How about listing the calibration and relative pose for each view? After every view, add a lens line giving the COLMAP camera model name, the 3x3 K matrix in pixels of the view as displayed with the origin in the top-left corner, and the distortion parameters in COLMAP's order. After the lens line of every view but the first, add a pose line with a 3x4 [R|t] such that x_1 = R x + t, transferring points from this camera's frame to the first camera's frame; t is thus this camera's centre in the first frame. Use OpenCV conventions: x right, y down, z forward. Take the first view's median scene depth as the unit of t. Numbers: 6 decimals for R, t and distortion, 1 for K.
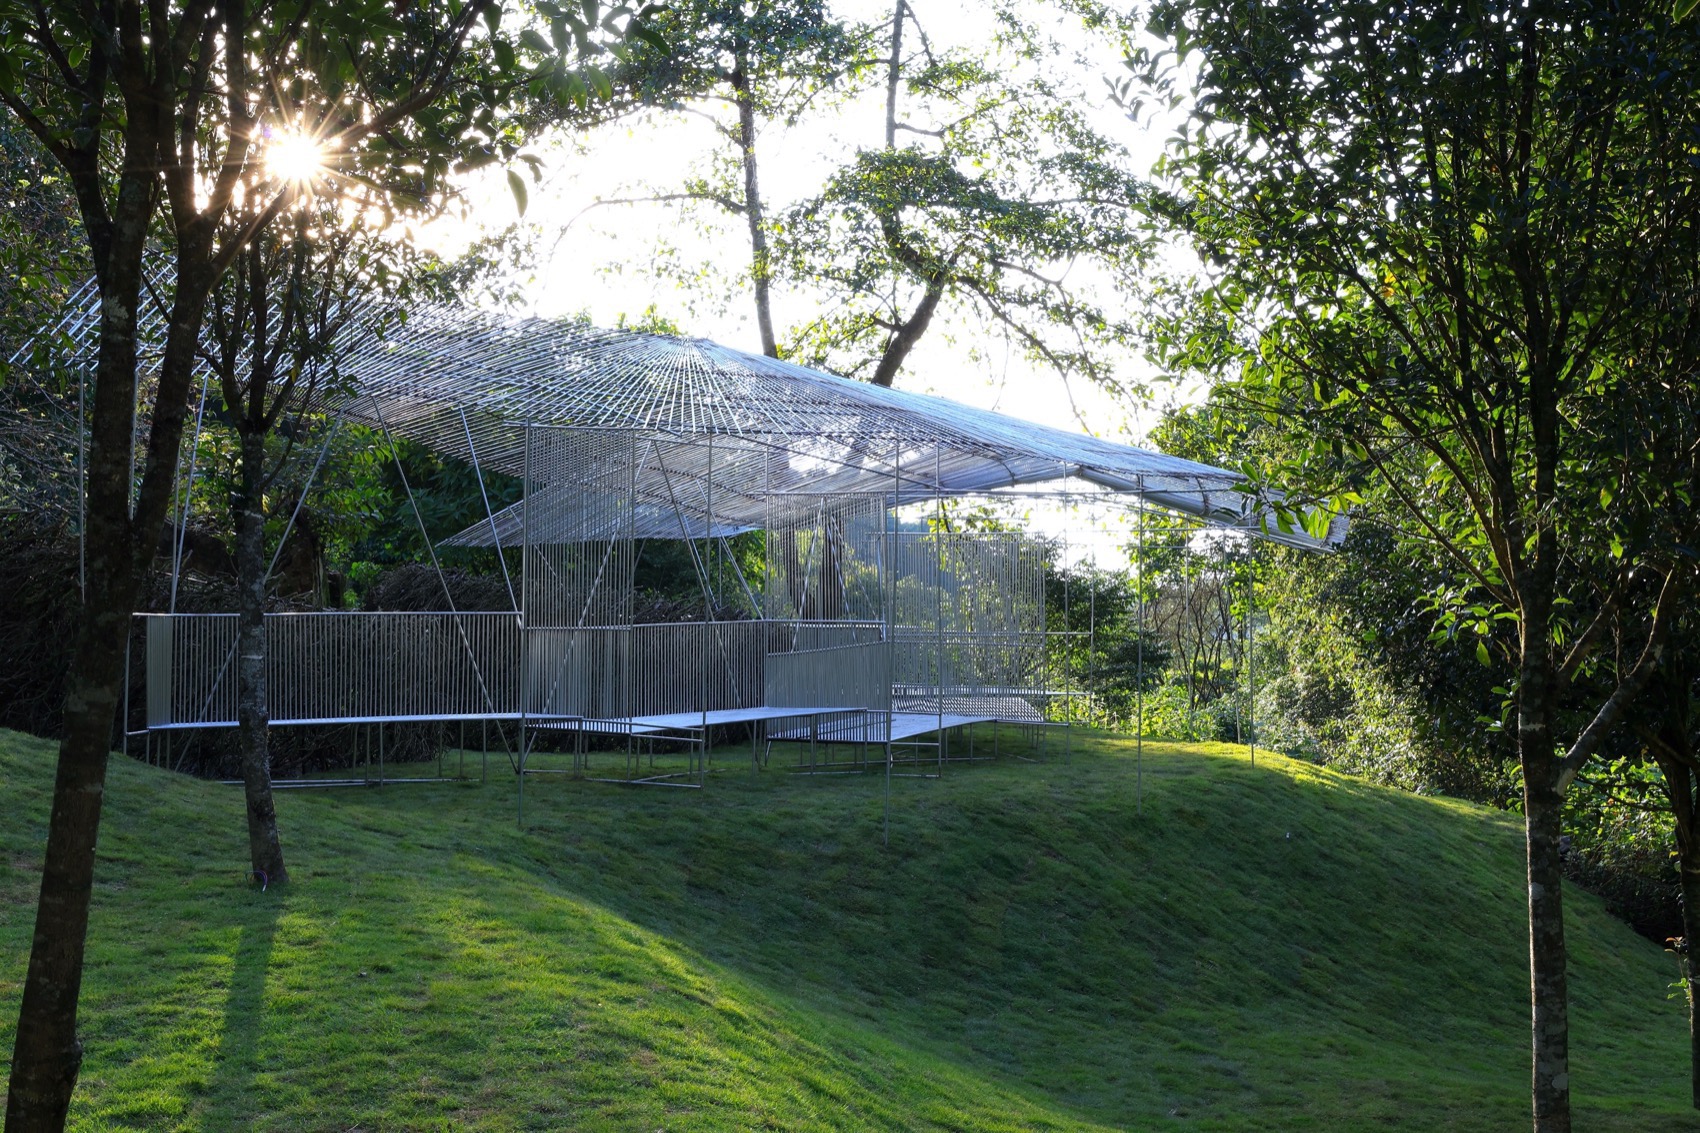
lens RADIAL K [[2219.9, 0, 850.0], [0, 2219.9, 566.5], [0, 0, 1]] dist [0.004568, -0.010180]
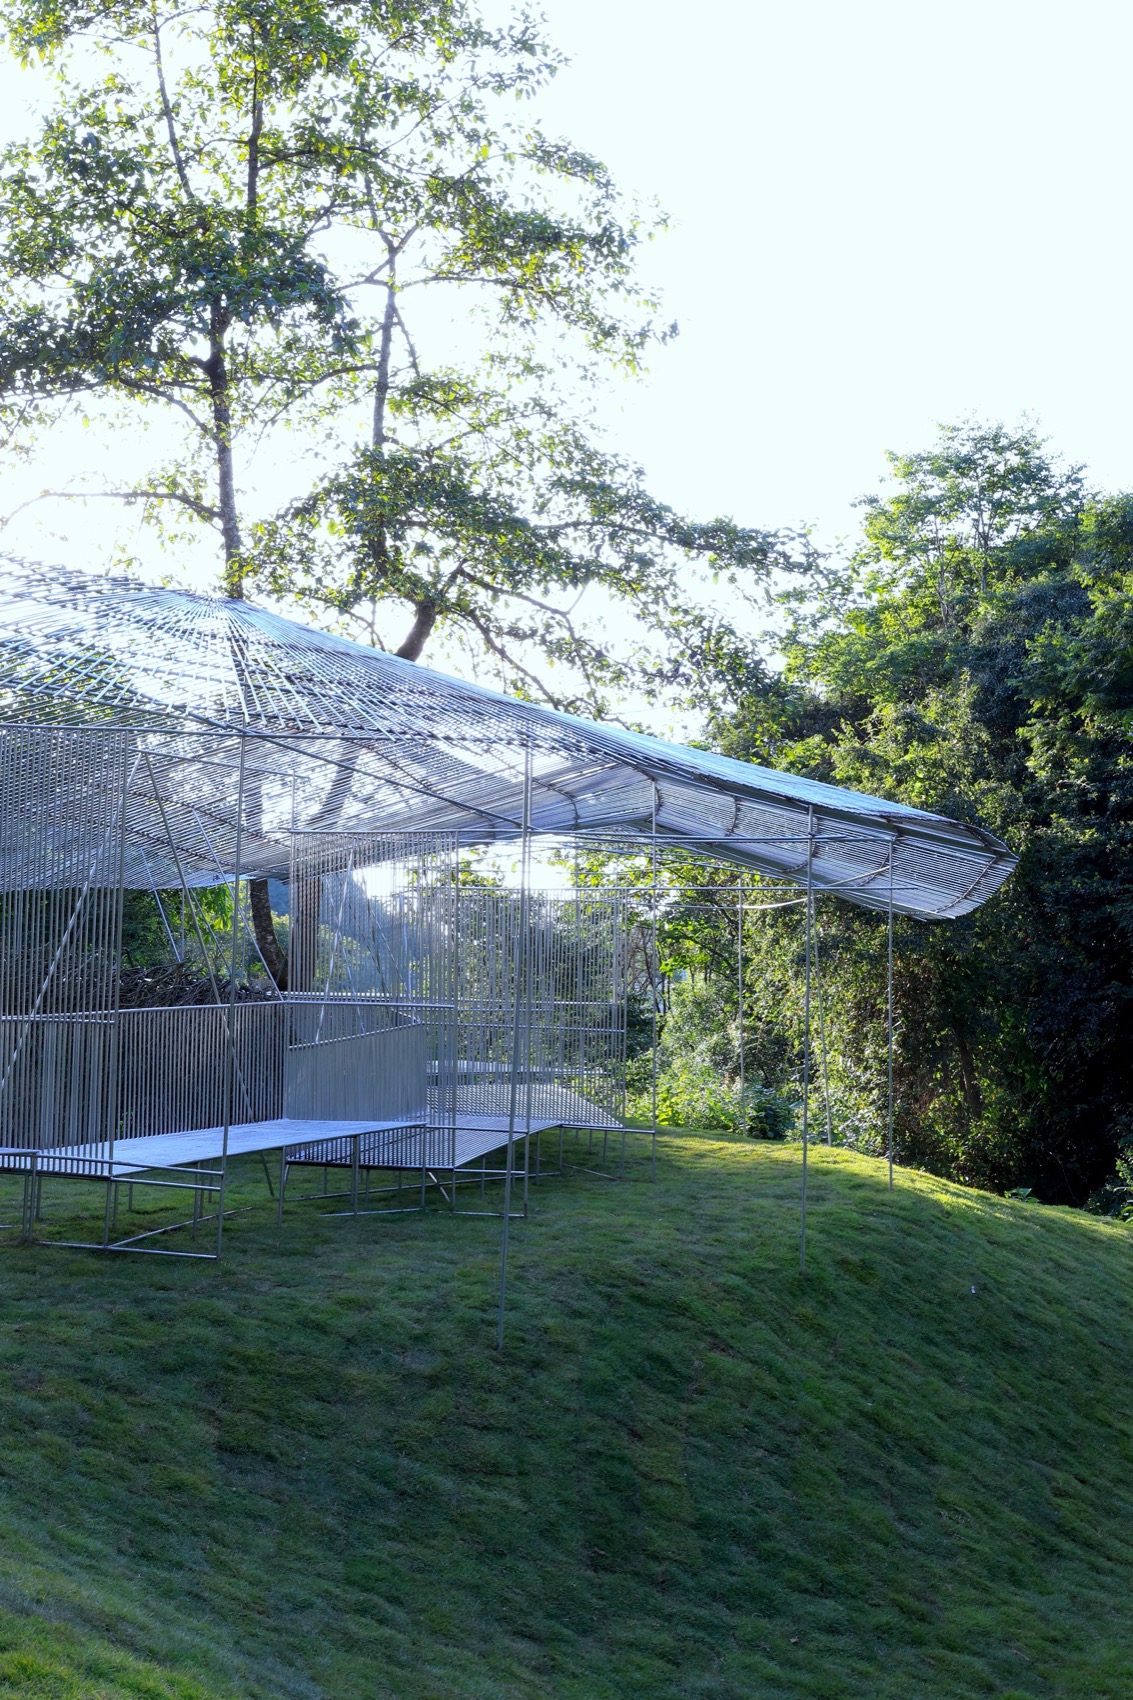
lens RADIAL K [[1947.8, 0, 567.1], [0, 1947.8, 829.3], [0, 0, 1]] dist [0.000575, 0.010993]
pose [[0.985944, 0.024055, 0.165333, -0.055645], [-0.016695, 0.998813, -0.045760, -0.004773], [-0.166238, 0.042357, 0.985176, 0.345709]]
